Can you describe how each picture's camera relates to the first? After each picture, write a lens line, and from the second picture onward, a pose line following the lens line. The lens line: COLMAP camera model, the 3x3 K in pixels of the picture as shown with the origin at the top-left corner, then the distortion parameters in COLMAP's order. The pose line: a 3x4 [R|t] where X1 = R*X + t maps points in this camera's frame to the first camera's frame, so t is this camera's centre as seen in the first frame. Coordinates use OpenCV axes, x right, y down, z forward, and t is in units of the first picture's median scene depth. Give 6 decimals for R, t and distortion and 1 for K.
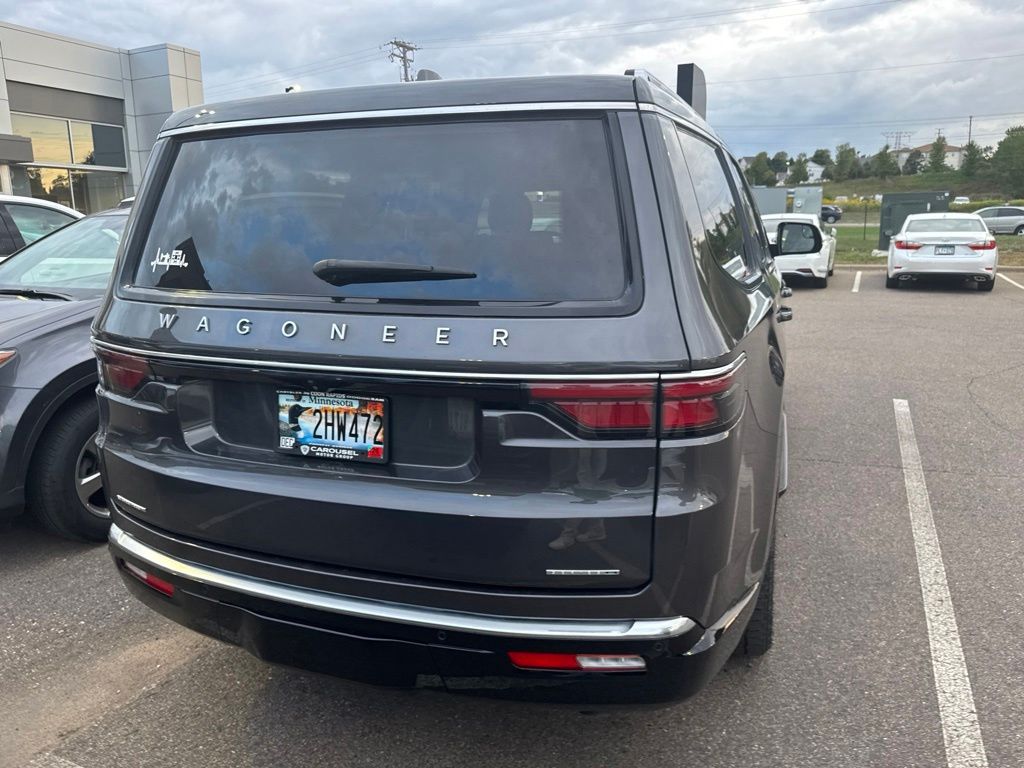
lens RADIAL K [[731.0, 0, 511.7], [0, 731.0, 381.5], [0, 0, 1]] dist [0.010330, -0.014599]
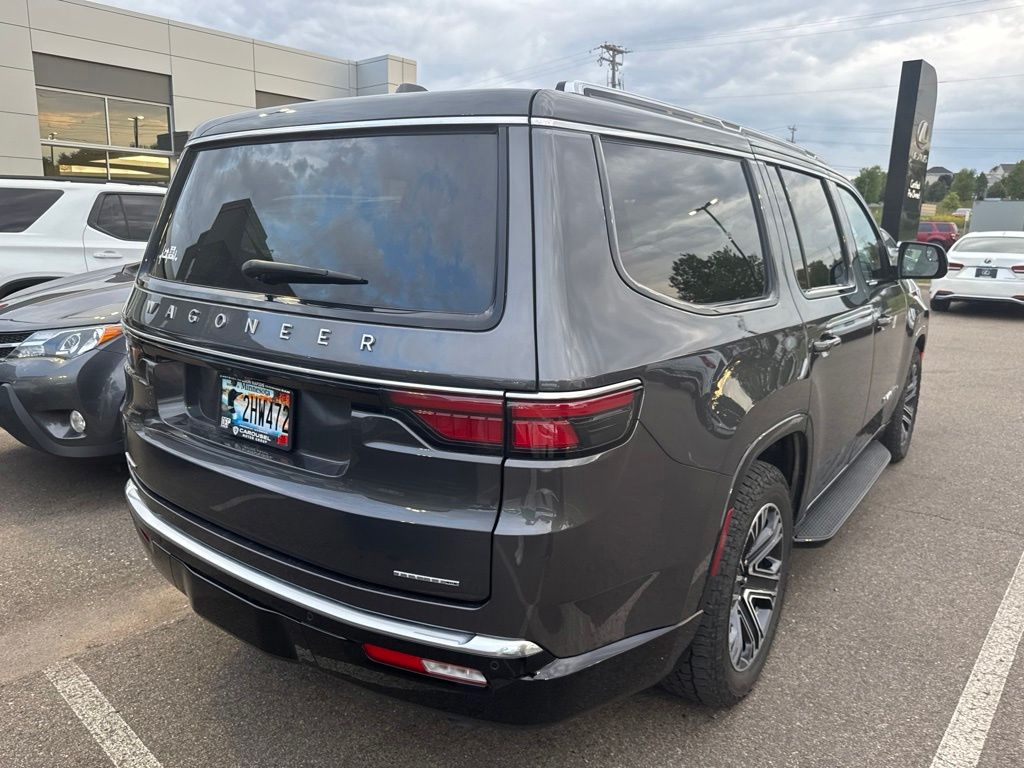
lens RADIAL K [[730.2, 0, 500.5], [0, 730.2, 388.2], [0, 0, 1]] dist [0.003258, -0.003822]
pose [[0.957654, 0.094738, -0.271888, 0.399298], [-0.093387, 0.995468, 0.017935, -0.028119], [0.272355, 0.008215, 0.962162, 0.039973]]
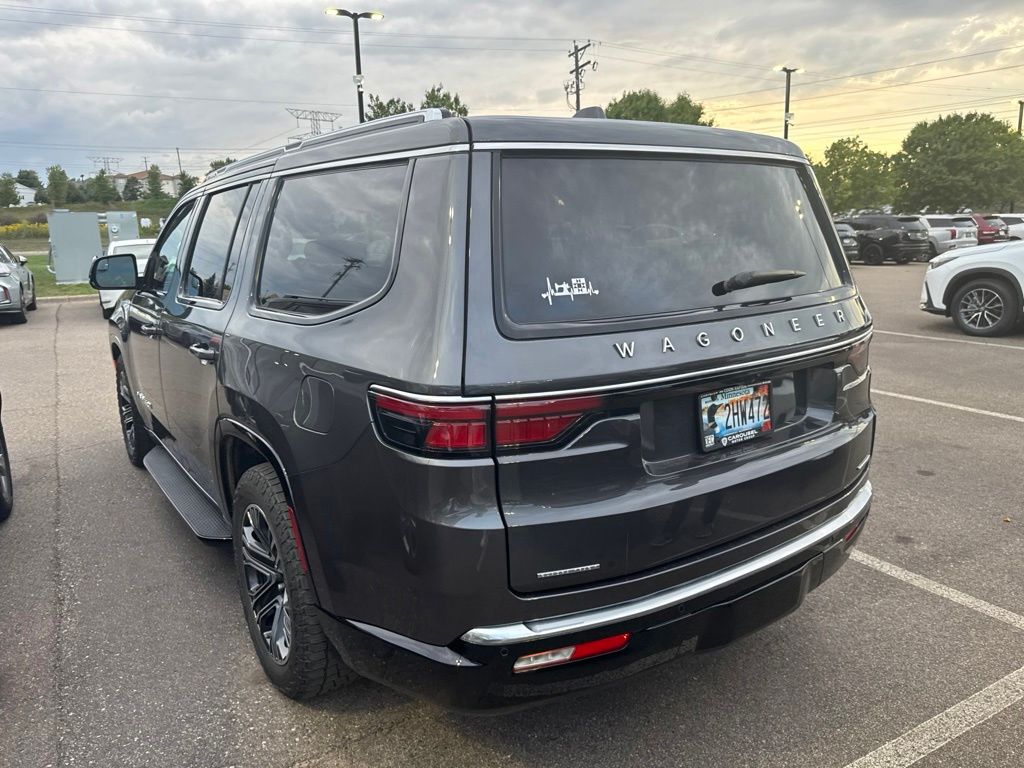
lens RADIAL K [[734.3, 0, 518.9], [0, 734.3, 366.8], [0, 0, 1]] dist [0.003706, -0.008019]
pose [[0.583001, -0.157183, 0.797122, -1.356723], [0.200156, 0.978656, 0.046589, -0.137064], [-0.787431, 0.132387, 0.602019, 0.550611]]
